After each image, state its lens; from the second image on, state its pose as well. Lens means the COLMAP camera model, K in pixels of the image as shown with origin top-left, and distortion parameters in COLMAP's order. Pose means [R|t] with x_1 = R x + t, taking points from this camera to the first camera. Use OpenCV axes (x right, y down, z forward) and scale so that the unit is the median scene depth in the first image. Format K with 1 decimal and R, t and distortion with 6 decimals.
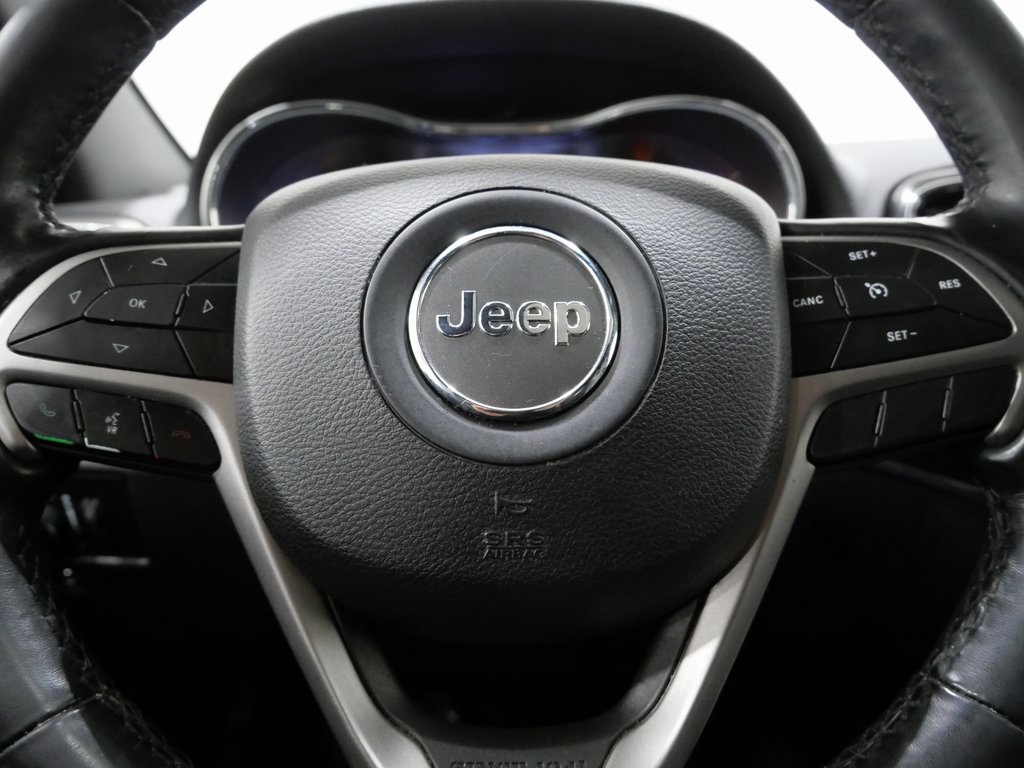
lens RADIAL K [[738.5, 0, 512.0], [0, 738.5, 384.0], [0, 0, 1]] dist [-0.037192, 0.002913]
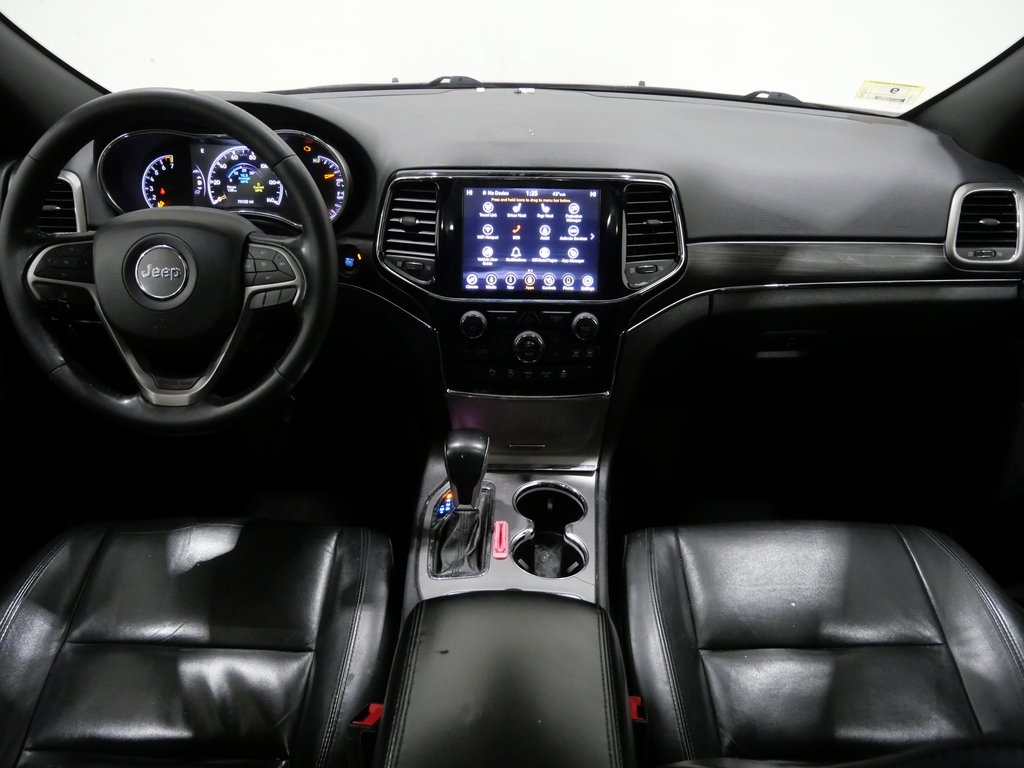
lens RADIAL K [[738.5, 0, 512.0], [0, 738.5, 384.0], [0, 0, 1]] dist [-0.037192, 0.002913]
pose [[0.999332, 0.033482, -0.014627, 1.850668], [-0.026575, 0.940800, 0.337919, -0.851553], [0.025075, -0.337304, 0.941062, -2.665593]]
